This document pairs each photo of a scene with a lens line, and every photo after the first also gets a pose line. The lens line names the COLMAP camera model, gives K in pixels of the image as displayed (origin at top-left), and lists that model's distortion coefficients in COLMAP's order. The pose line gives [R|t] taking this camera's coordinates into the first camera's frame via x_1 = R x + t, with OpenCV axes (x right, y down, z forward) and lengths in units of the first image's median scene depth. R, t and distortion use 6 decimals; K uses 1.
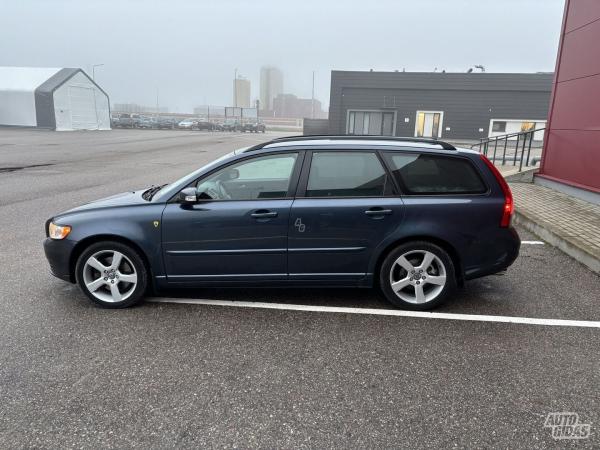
lens RADIAL K [[429.8, 0, 300.0], [0, 429.8, 225.0], [0, 0, 1]] dist [0.054077, -0.045192]
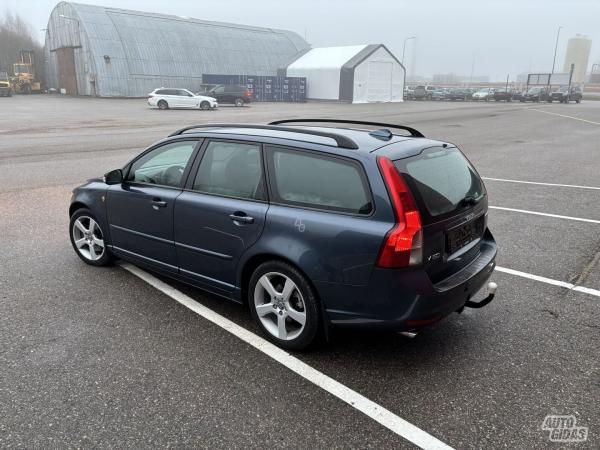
lens RADIAL K [[429.8, 0, 300.0], [0, 429.8, 225.0], [0, 0, 1]] dist [0.054077, -0.045192]
pose [[0.814760, 0.156737, -0.558211, 0.712840], [-0.121987, 0.987558, 0.099240, -0.108430], [0.566821, -0.012762, 0.823742, 0.365121]]
